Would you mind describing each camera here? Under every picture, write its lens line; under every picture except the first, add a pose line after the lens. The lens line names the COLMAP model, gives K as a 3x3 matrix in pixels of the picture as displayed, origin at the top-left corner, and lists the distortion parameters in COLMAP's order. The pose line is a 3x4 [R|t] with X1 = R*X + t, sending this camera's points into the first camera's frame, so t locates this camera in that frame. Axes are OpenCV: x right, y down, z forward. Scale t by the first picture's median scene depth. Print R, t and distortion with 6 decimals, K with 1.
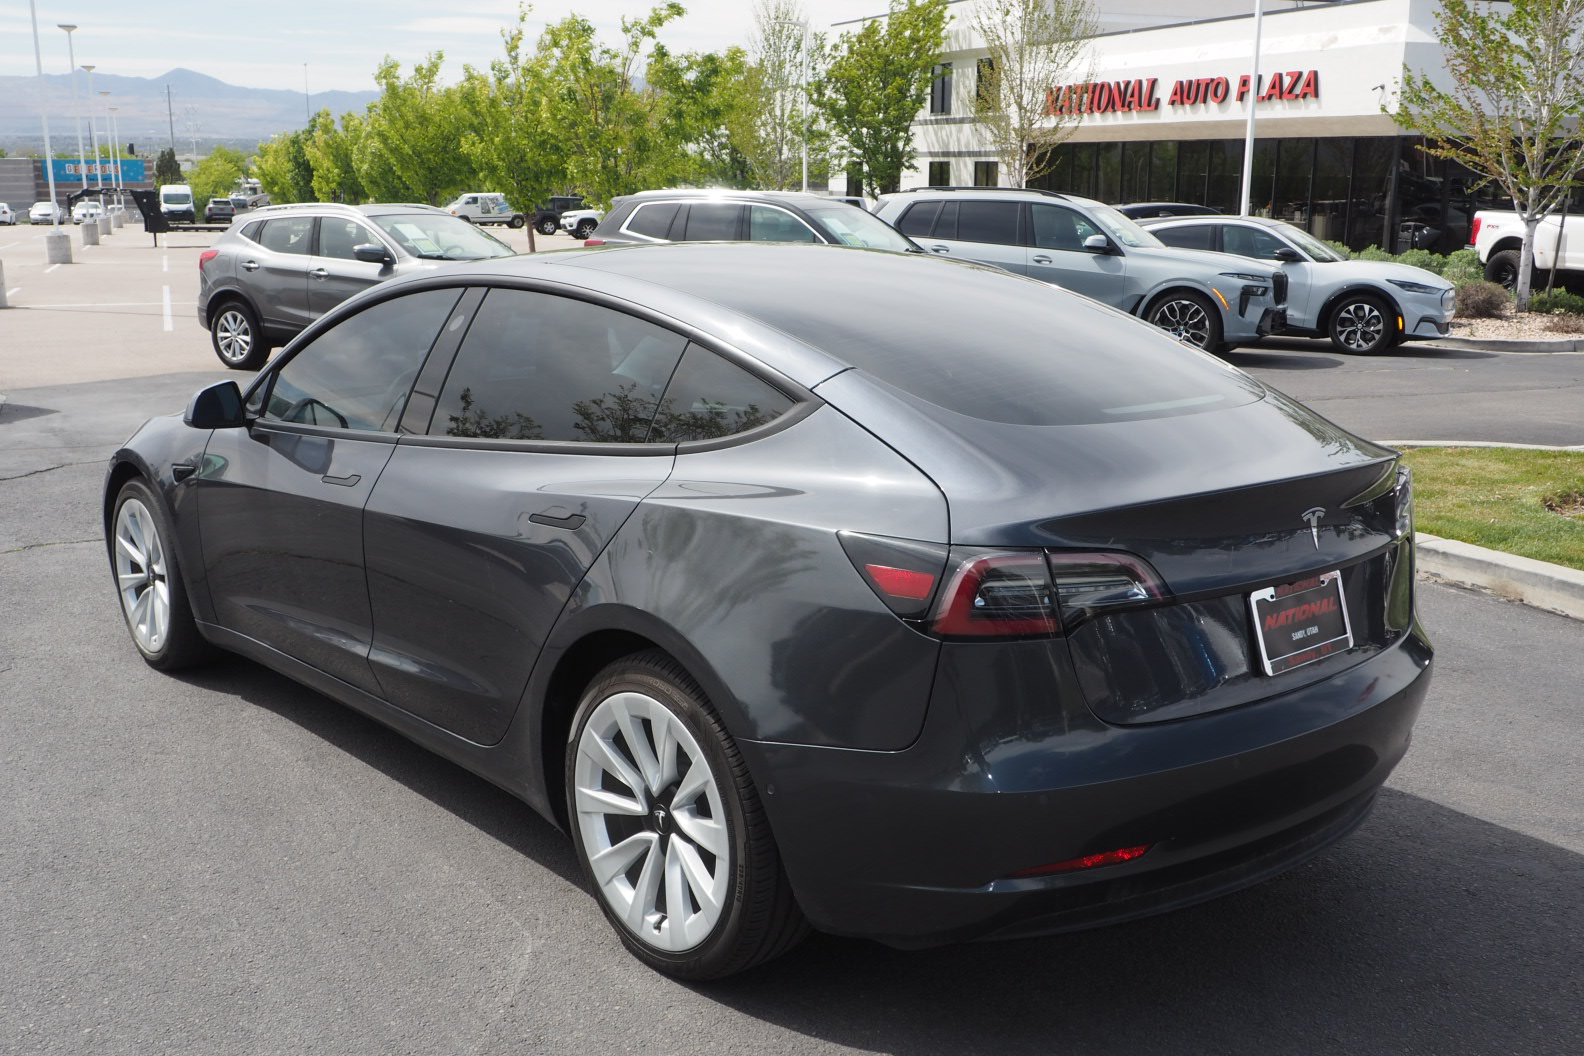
lens RADIAL K [[1550.7, 0, 791.2], [0, 1550.7, 534.2], [0, 0, 1]] dist [-0.010324, 0.000000]
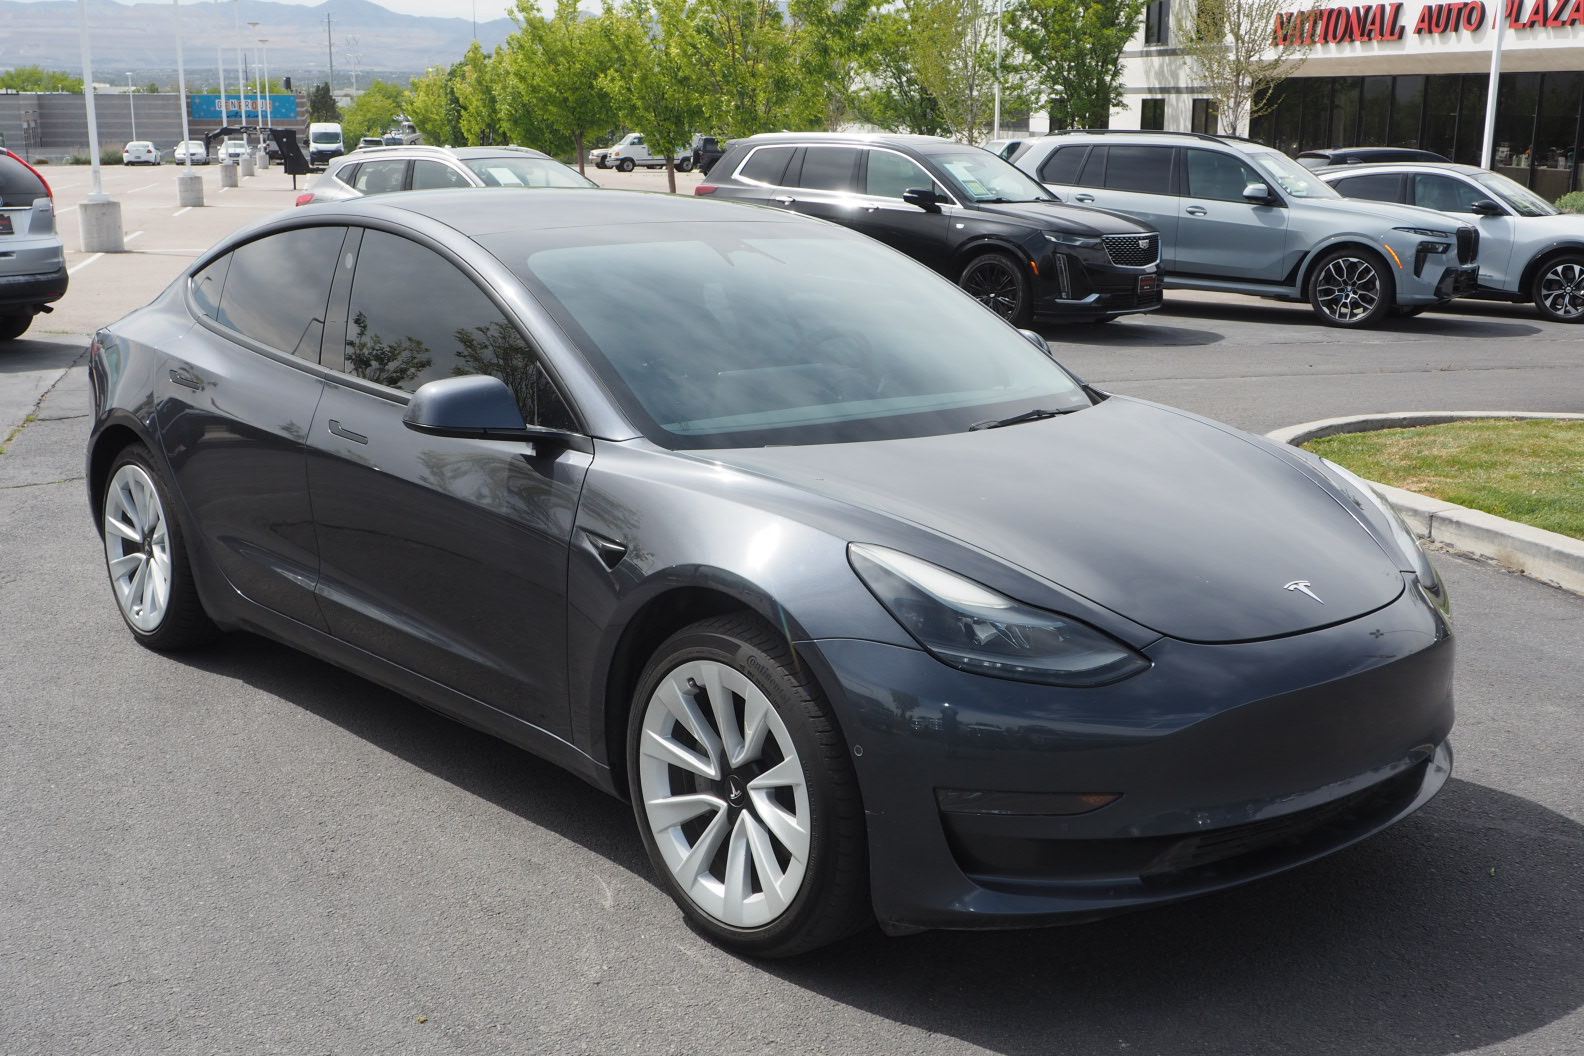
lens RADIAL K [[1761.8, 0, 781.7], [0, 1761.8, 529.5], [0, 0, 1]] dist [-0.000620, 0.000000]
pose [[0.991444, 0.031146, -0.126765, 0.044109], [-0.030545, 0.999511, 0.006685, 0.006604], [0.126911, -0.002756, 0.991910, -0.036846]]
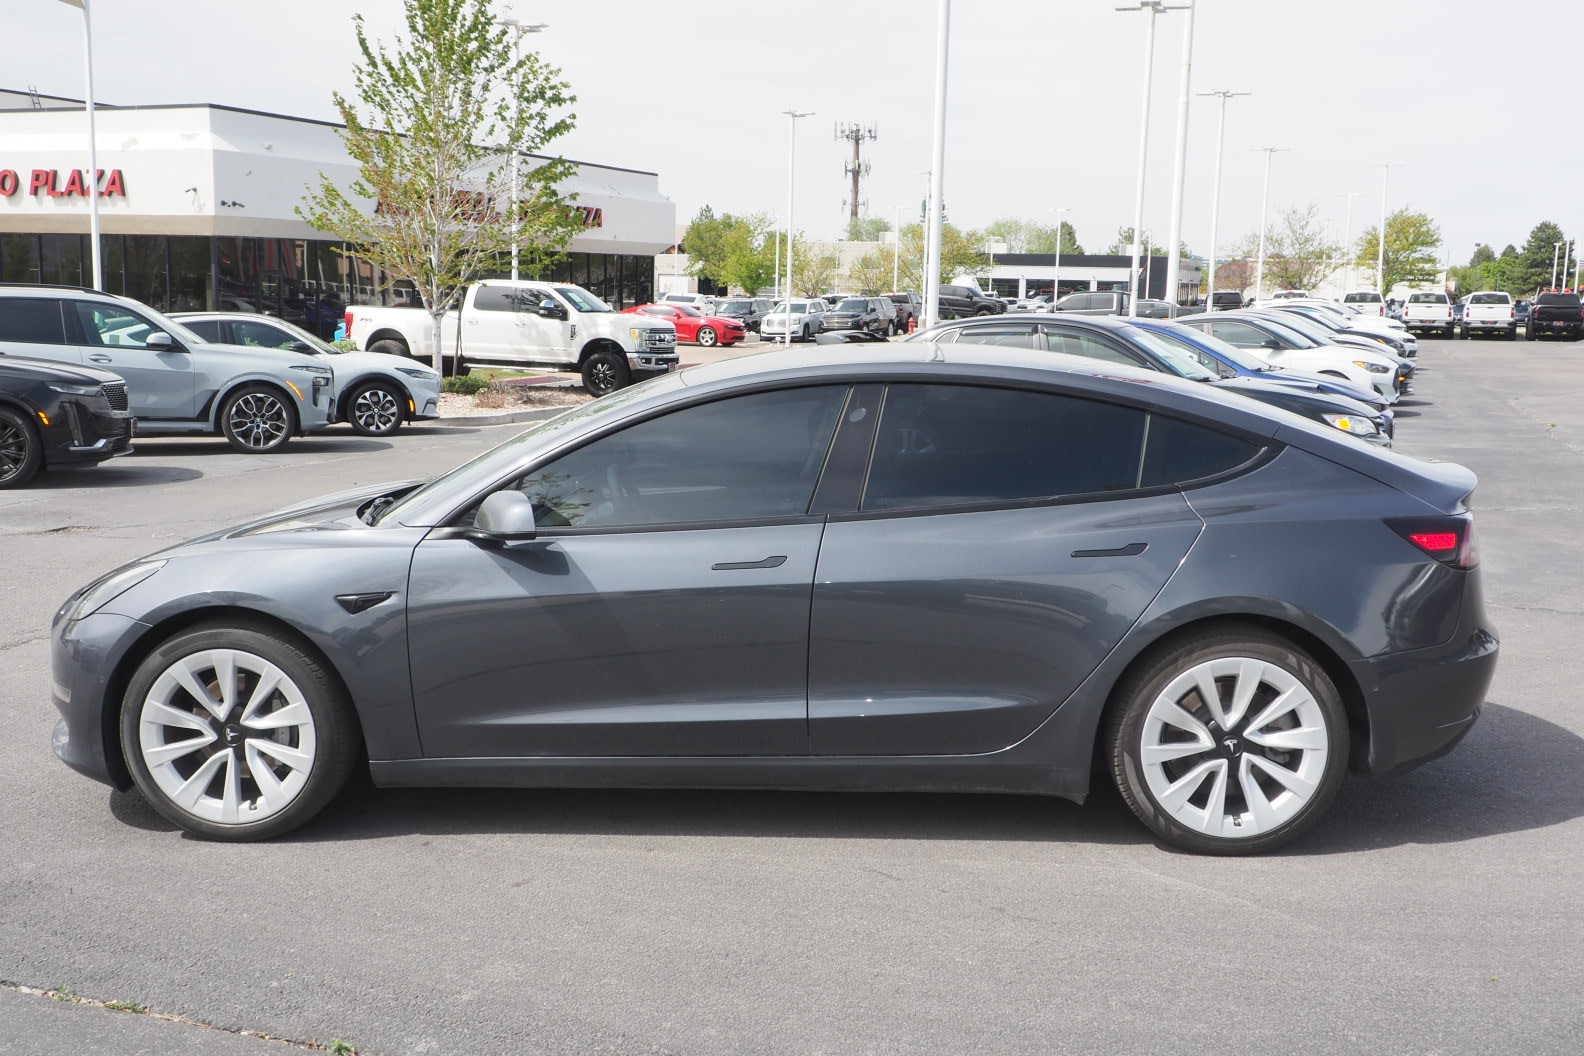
lens RADIAL K [[1550.7, 0, 760.7], [0, 1550.7, 469.7], [0, 0, 1]] dist [-0.010324, 0.000000]
pose [[0.675087, -0.077540, 0.733651, -0.203862], [0.149737, 0.988163, -0.033344, -0.011963], [-0.722382, 0.132365, 0.678707, 0.047939]]
